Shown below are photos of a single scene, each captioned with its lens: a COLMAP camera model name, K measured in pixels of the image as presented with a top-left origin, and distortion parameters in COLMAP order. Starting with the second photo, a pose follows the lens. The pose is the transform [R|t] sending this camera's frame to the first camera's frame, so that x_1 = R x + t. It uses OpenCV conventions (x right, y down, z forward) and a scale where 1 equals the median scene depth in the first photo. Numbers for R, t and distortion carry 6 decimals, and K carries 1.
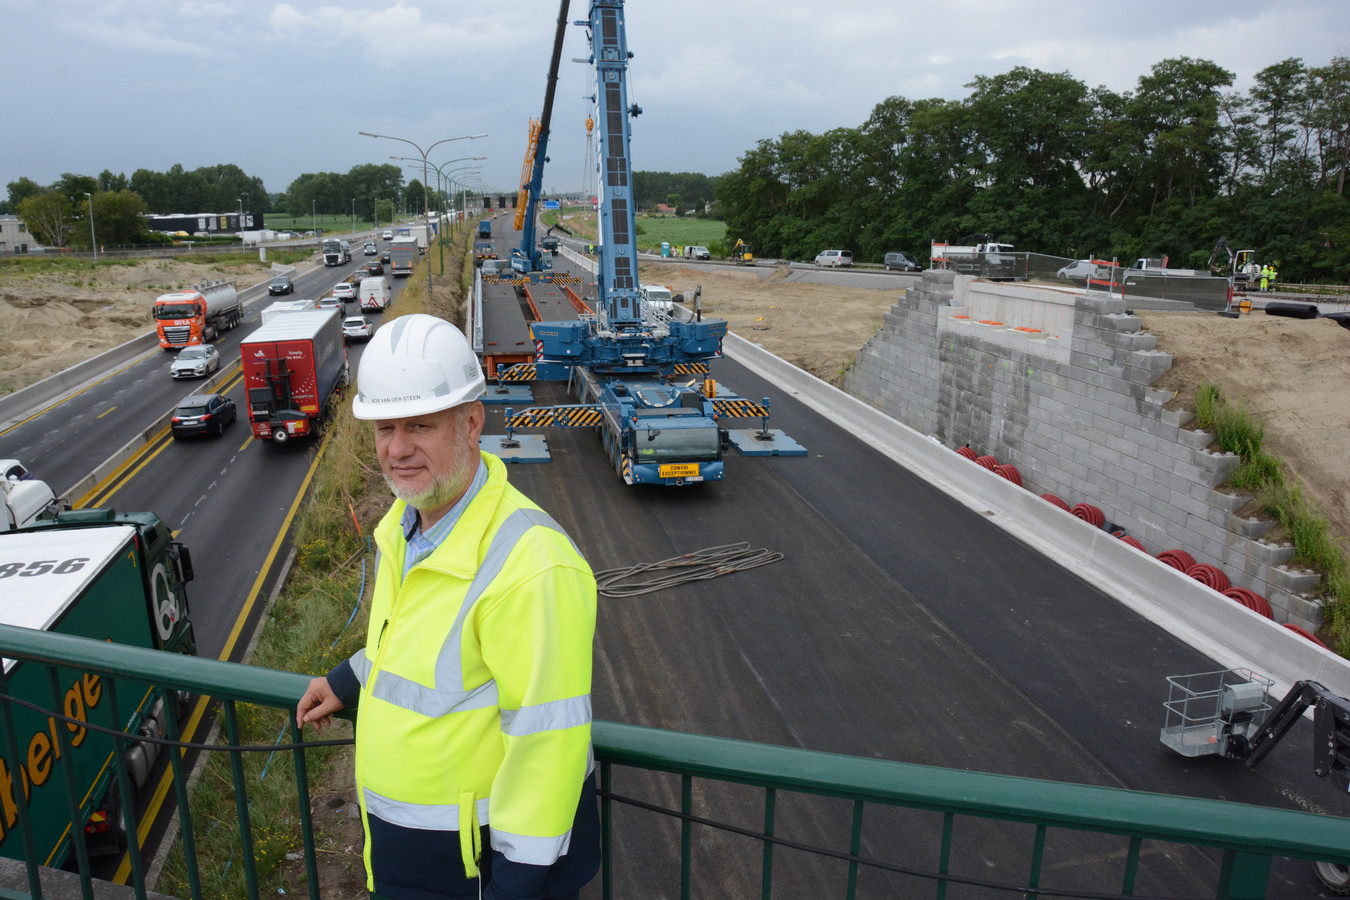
lens RADIAL K [[1033.7, 0, 675.0], [0, 1033.7, 450.0], [0, 0, 1]] dist [-0.153113, 0.094739]
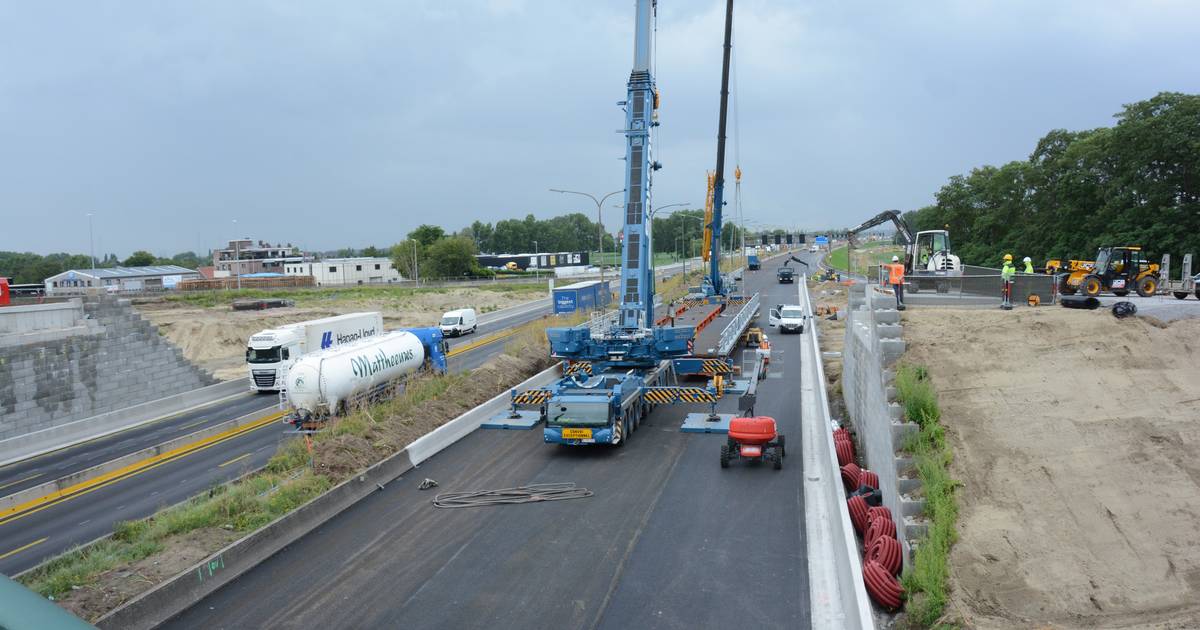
lens RADIAL K [[922.0, 0, 600.0], [0, 922.0, 315.0], [0, 0, 1]] dist [-0.145364, 0.001901]
pose [[0.922248, -0.009453, -0.386483, 0.344772], [-0.051024, 0.987980, -0.145921, 0.028189], [0.383216, 0.154295, 0.910680, -0.063034]]
